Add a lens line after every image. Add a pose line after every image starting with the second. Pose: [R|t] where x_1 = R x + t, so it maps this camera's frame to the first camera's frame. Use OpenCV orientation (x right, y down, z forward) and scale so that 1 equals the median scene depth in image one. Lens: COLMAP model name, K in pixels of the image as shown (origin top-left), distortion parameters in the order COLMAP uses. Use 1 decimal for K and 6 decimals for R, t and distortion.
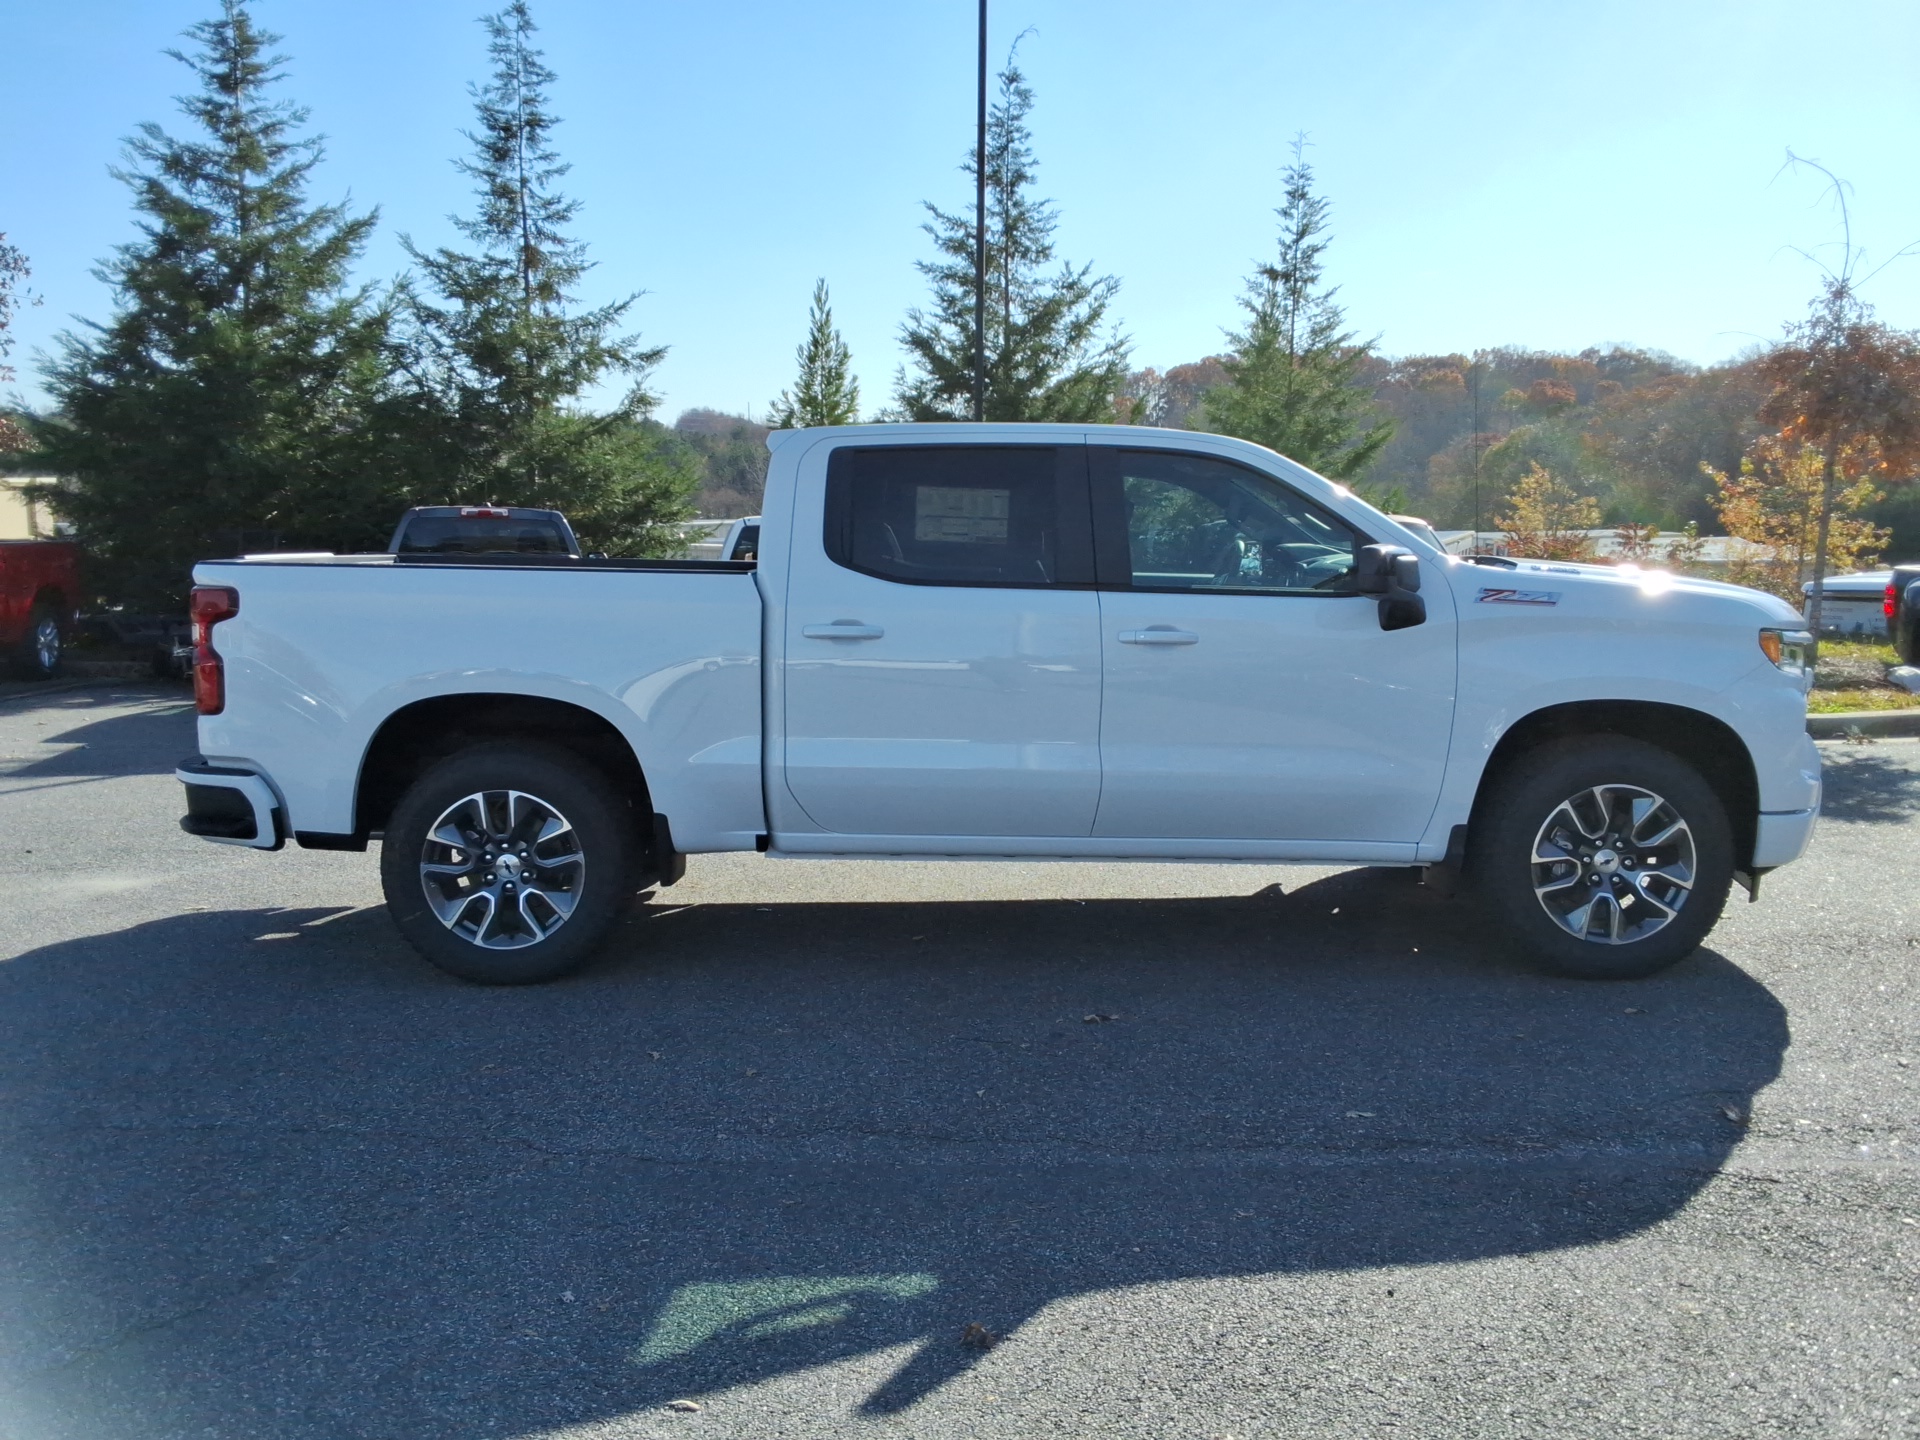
lens RADIAL K [[1552.5, 0, 977.7], [0, 1552.5, 701.9], [0, 0, 1]] dist [0.130967, -0.206955]
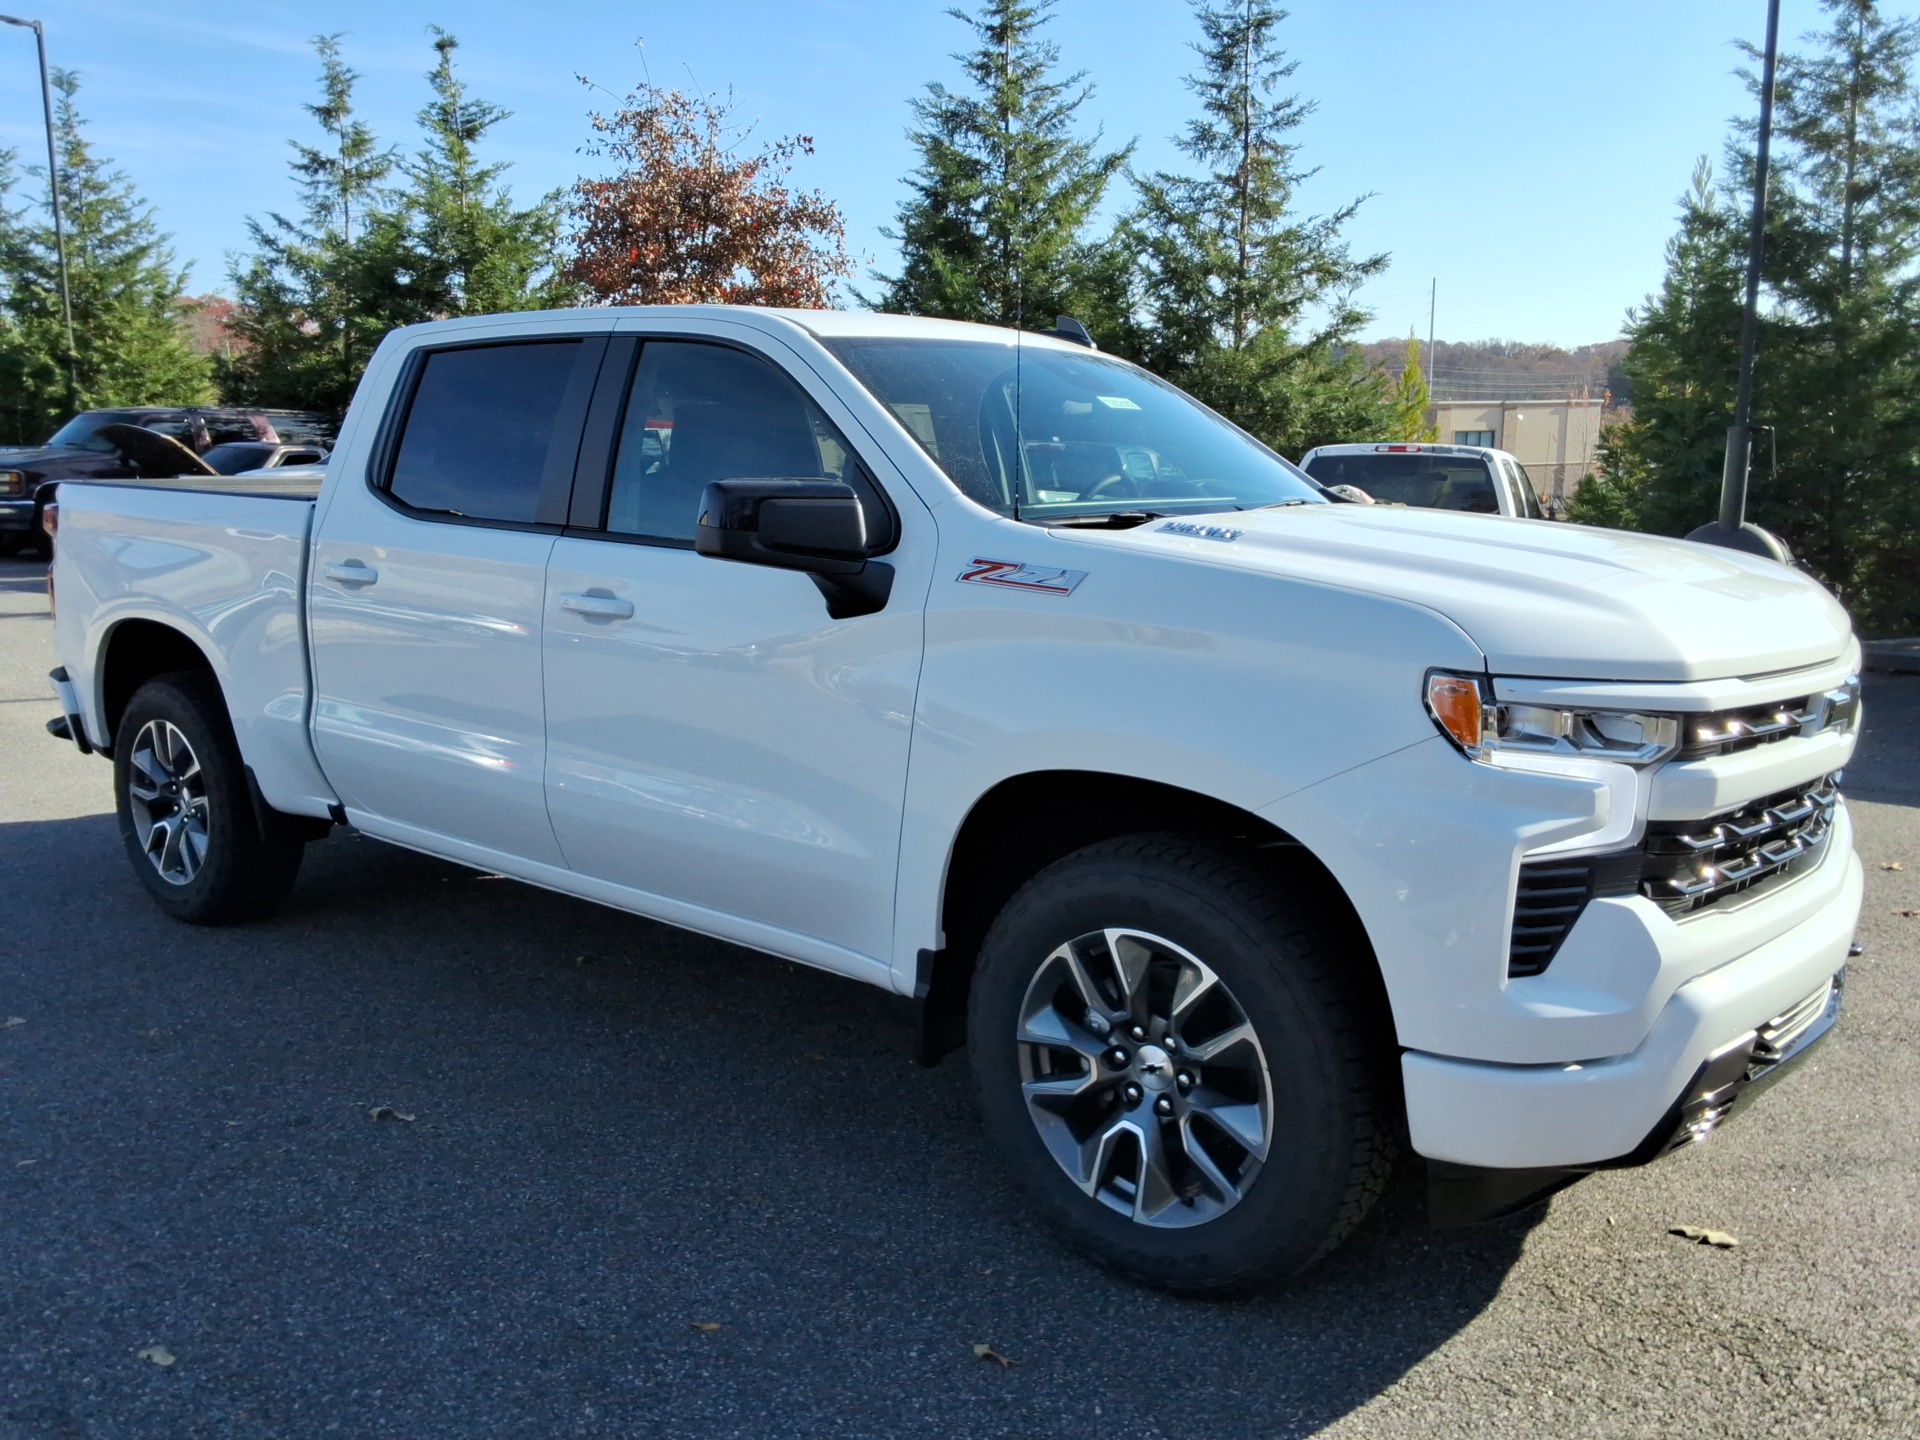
lens RADIAL K [[1552.5, 0, 977.7], [0, 1552.5, 701.9], [0, 0, 1]] dist [0.130967, -0.206955]
pose [[0.782557, 0.100787, -0.614366, 0.203436], [-0.075694, 0.994891, 0.066796, -0.017247], [0.617960, -0.005768, 0.786189, 0.161931]]
